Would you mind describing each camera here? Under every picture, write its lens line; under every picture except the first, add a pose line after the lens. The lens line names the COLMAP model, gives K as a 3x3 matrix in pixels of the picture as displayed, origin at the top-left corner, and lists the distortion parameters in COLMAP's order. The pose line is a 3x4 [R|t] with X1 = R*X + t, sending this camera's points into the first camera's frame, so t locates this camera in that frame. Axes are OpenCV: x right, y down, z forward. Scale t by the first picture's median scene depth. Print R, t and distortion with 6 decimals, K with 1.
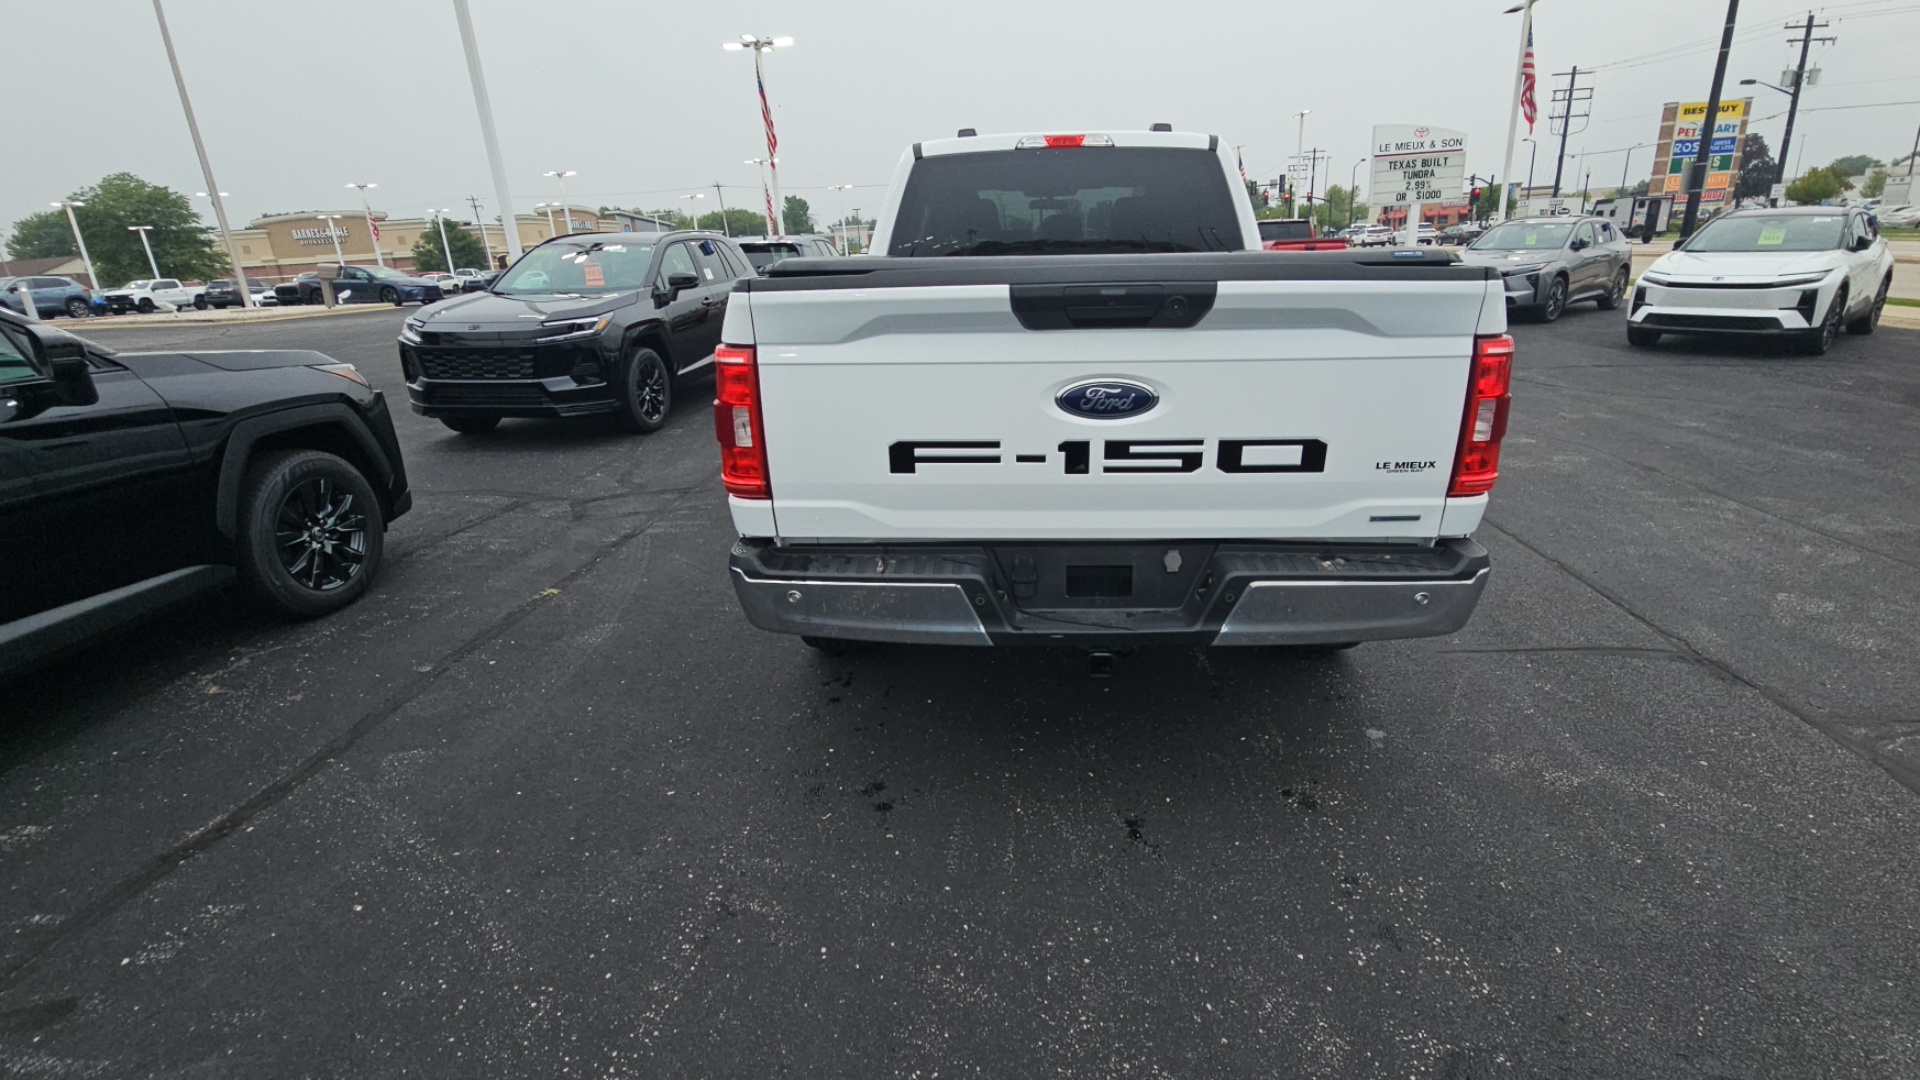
lens RADIAL K [[859.8, 0, 981.4], [0, 859.8, 549.8], [0, 0, 1]] dist [0.009349, -0.006883]
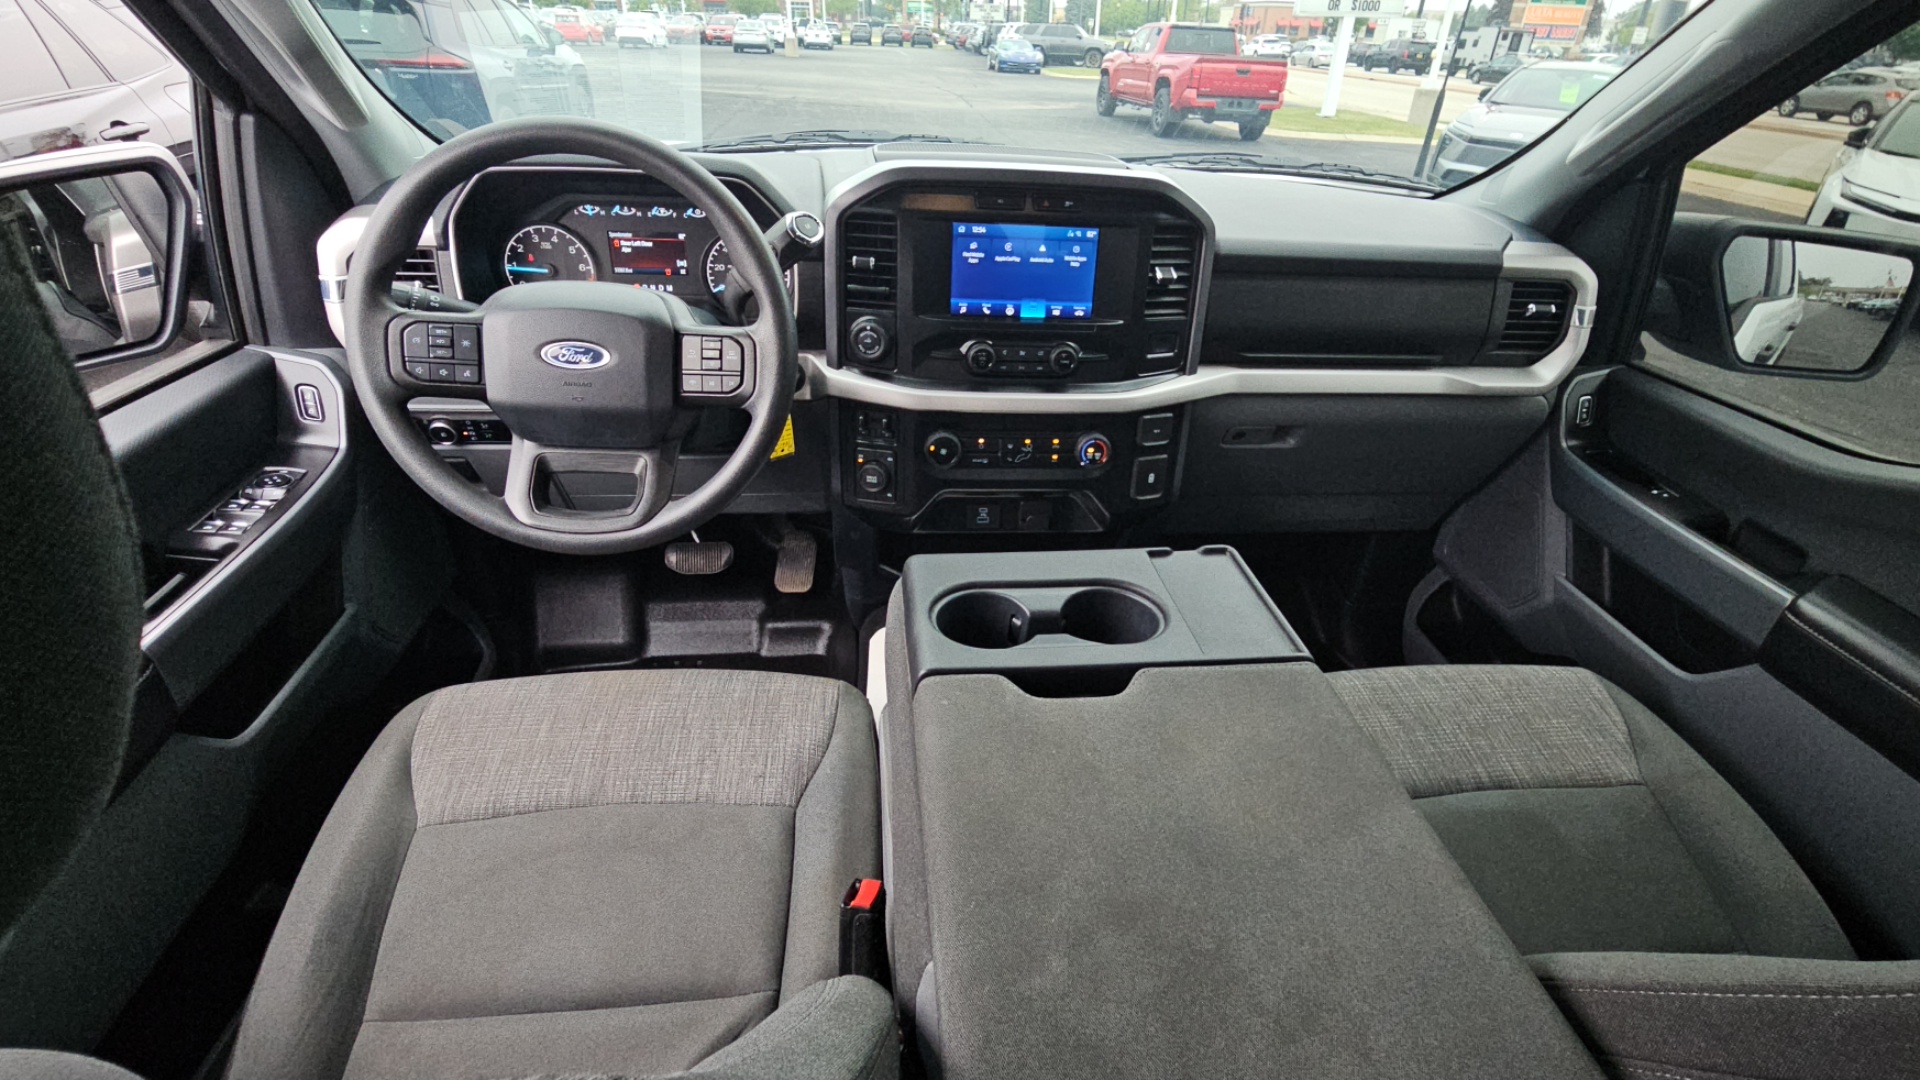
lens RADIAL K [[859.8, 0, 978.3], [0, 859.8, 541.0], [0, 0, 1]] dist [0.009349, -0.006883]
pose [[0.981439, -0.019407, 0.190789, 0.048766], [-0.019367, 0.979751, 0.199283, -0.425289], [-0.190793, -0.199279, 0.961190, 1.084554]]
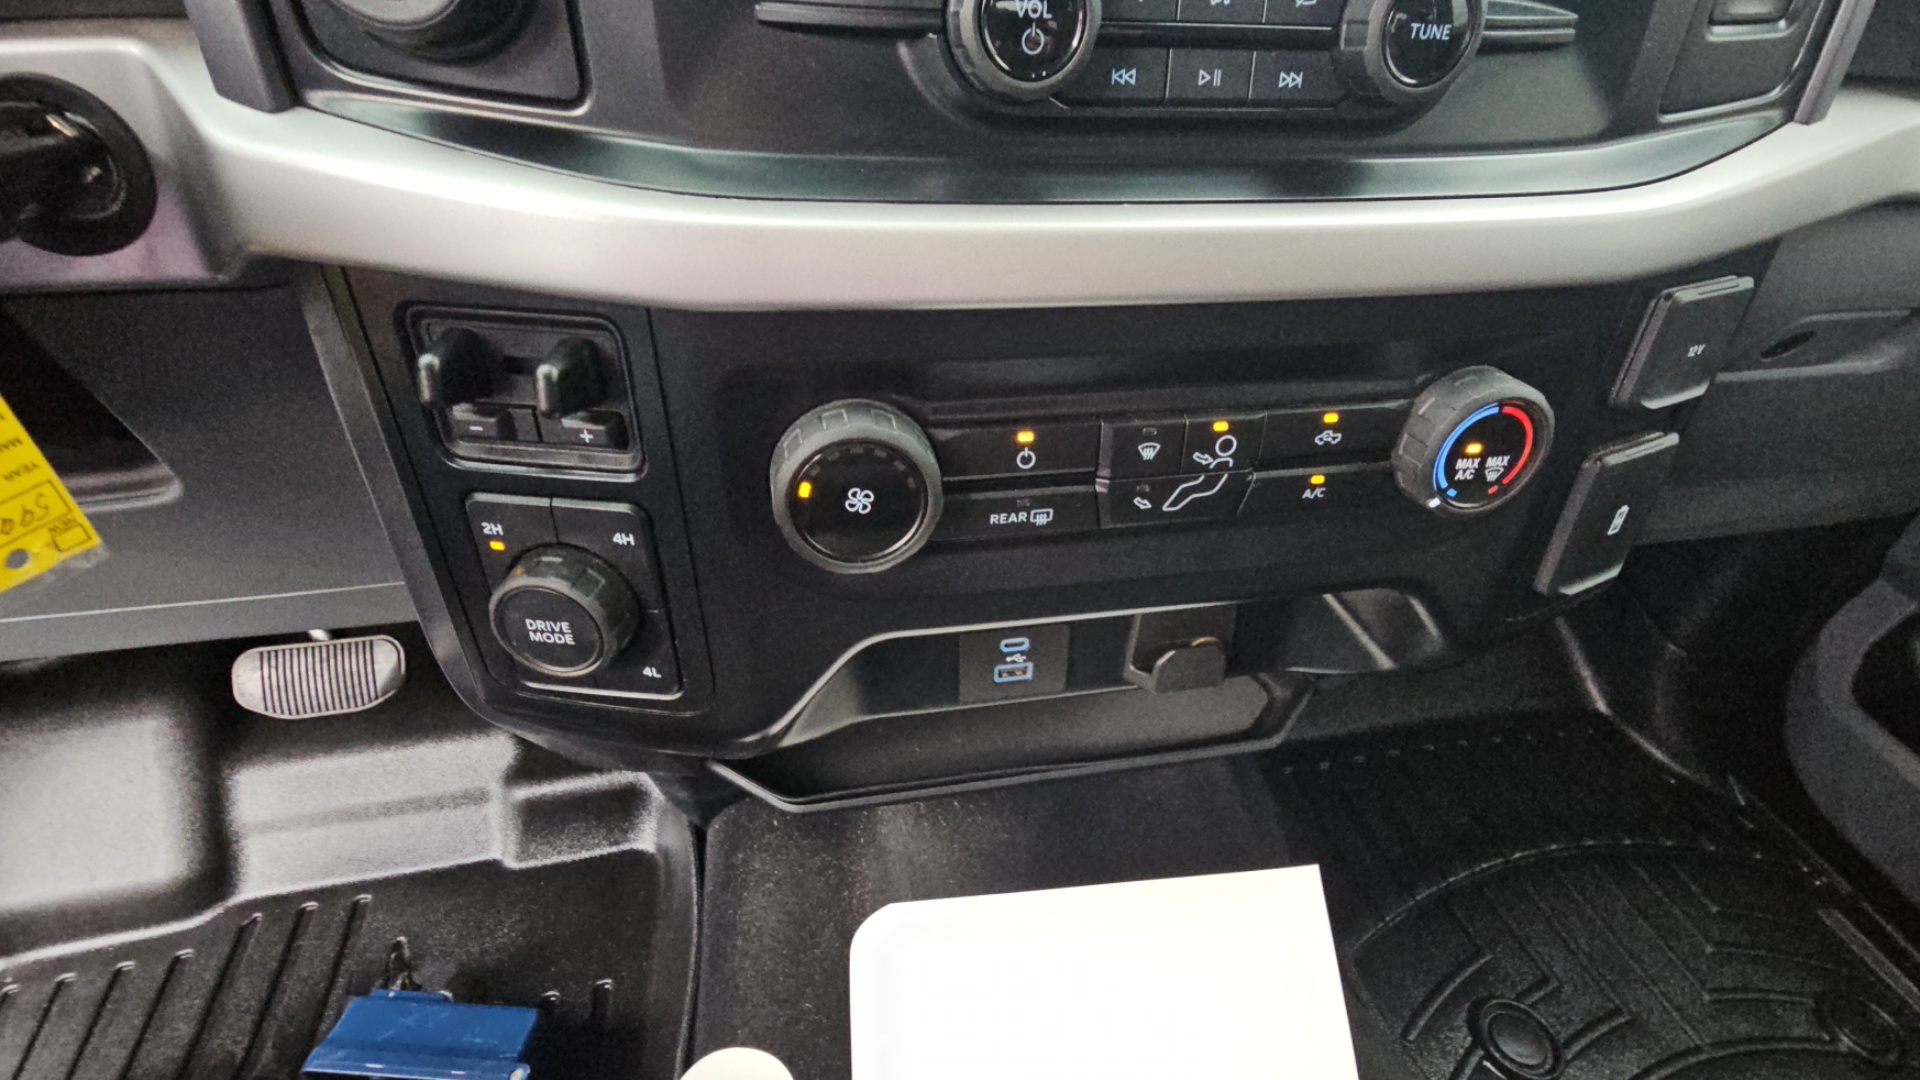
lens RADIAL K [[859.8, 0, 982.7], [0, 859.8, 545.8], [0, 0, 1]] dist [0.009349, -0.006883]
pose [[0.964728, -0.102166, 0.242616, 0.080003], [0.018996, 0.946234, 0.322926, -0.415693], [-0.262563, -0.306927, 0.914799, 1.273553]]
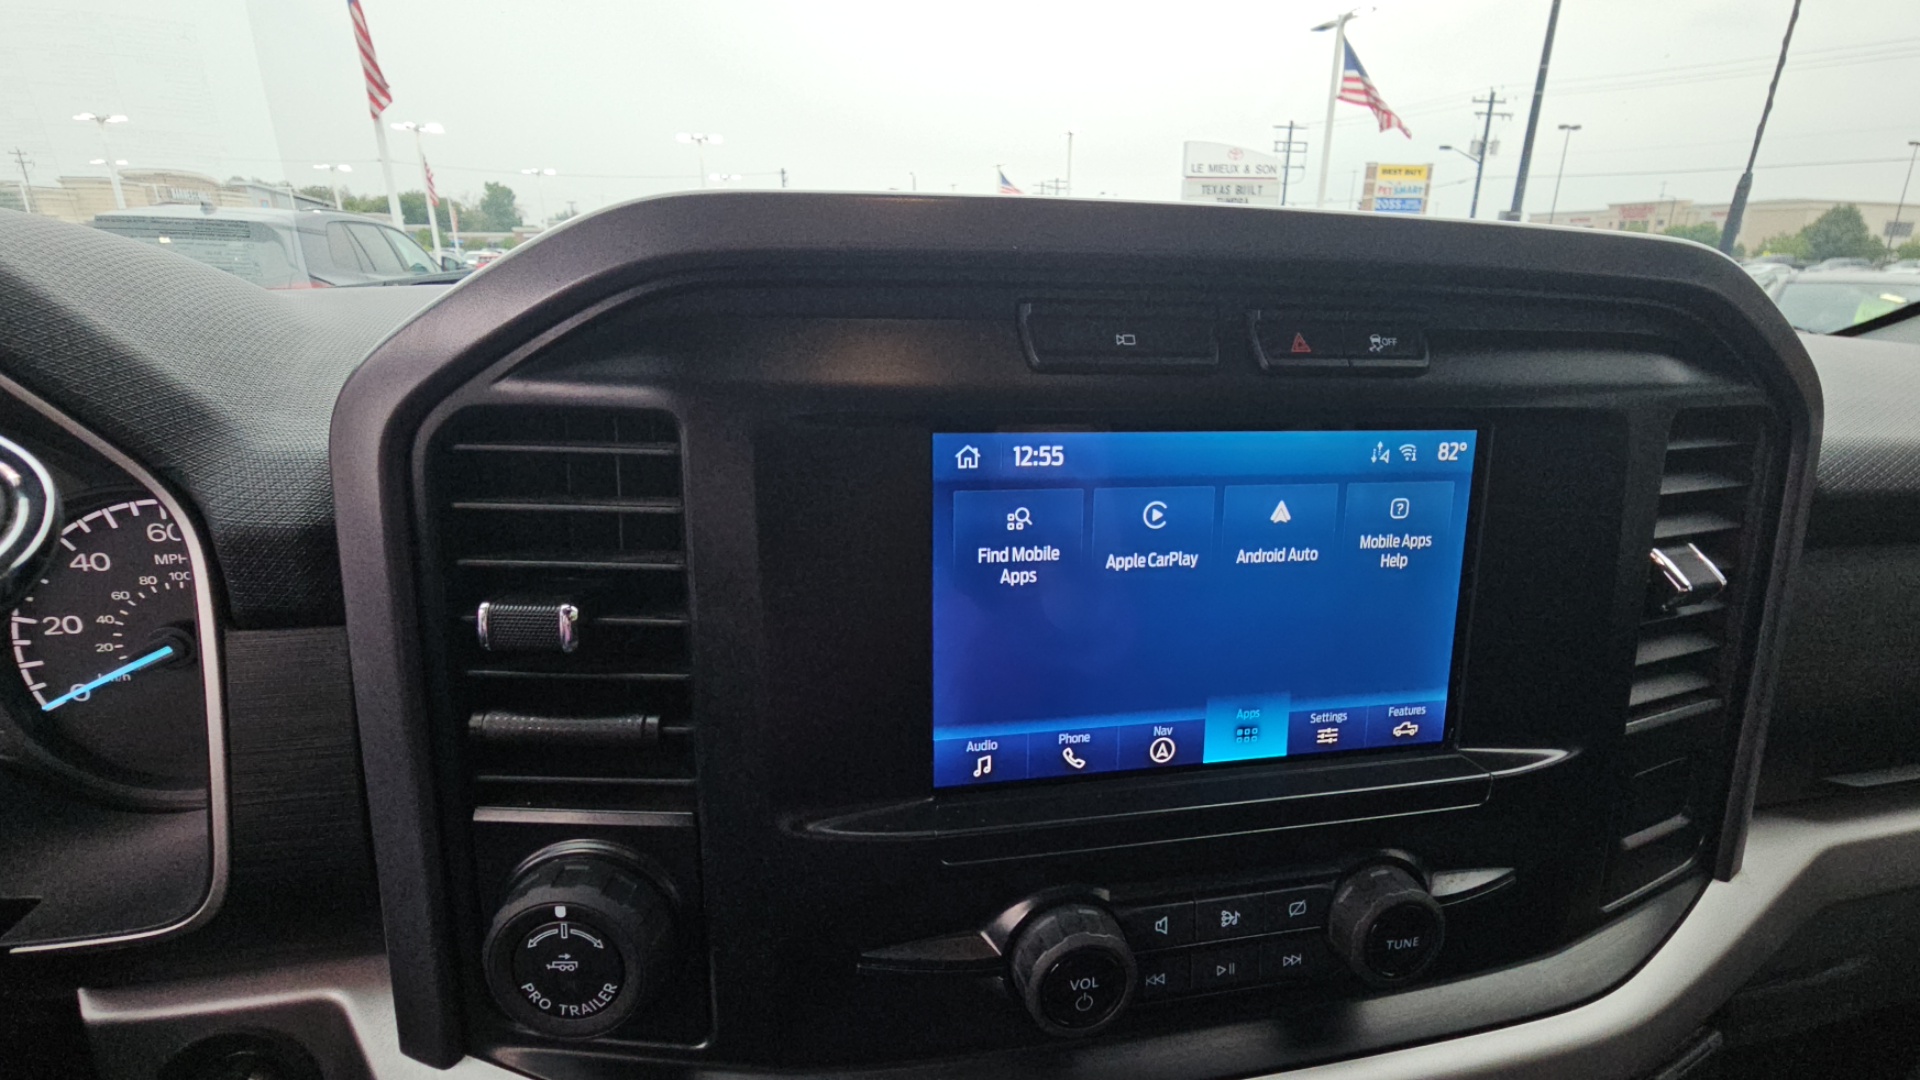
lens RADIAL K [[859.8, 0, 982.3], [0, 859.8, 549.0], [0, 0, 1]] dist [0.009349, -0.006883]
pose [[0.960236, -0.032441, 0.277297, 0.075499], [0.036940, 0.999257, -0.011016, -0.454540], [-0.276734, 0.020822, 0.960721, 1.270367]]
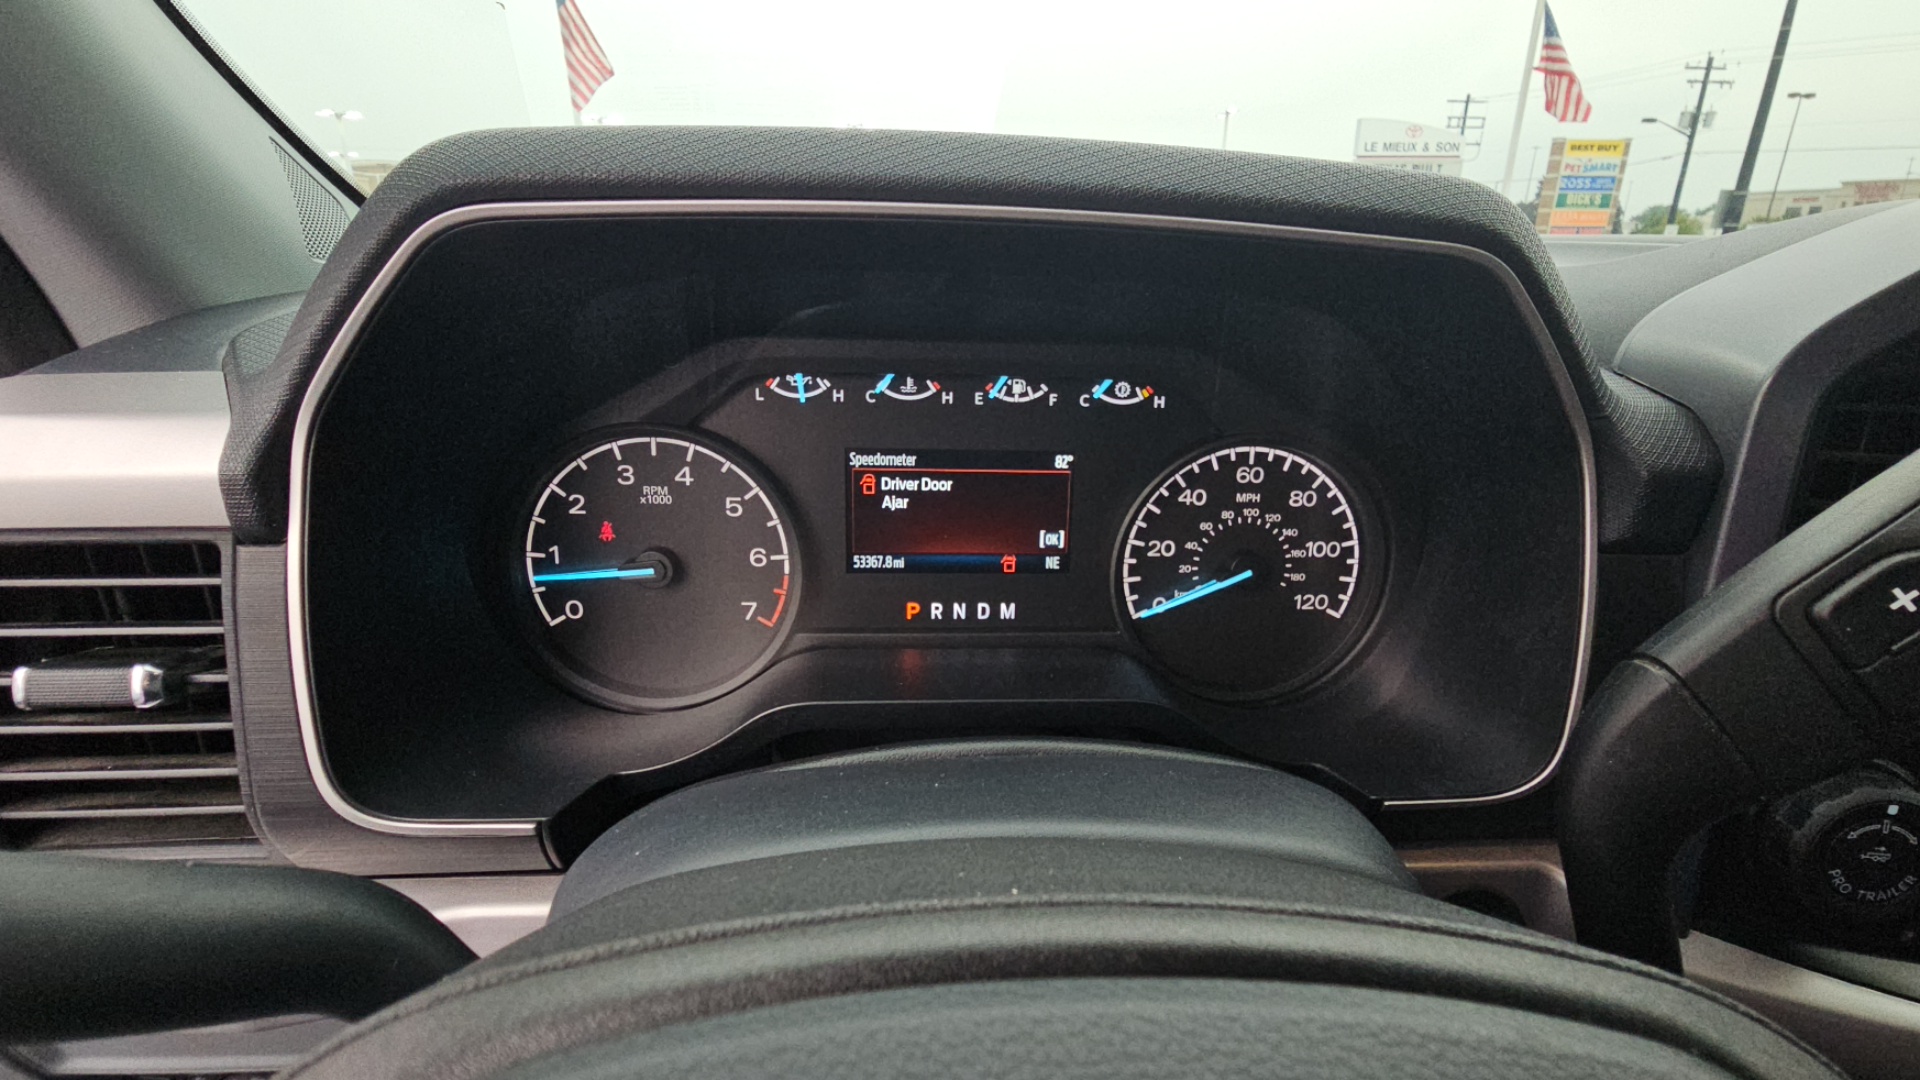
lens RADIAL K [[859.8, 0, 981.8], [0, 859.8, 547.9], [0, 0, 1]] dist [0.009349, -0.006883]
pose [[0.990132, 0.013060, 0.139529, -0.004522], [-0.013573, 0.999904, 0.002726, -0.451990], [-0.139480, -0.004592, 0.990214, 1.276727]]
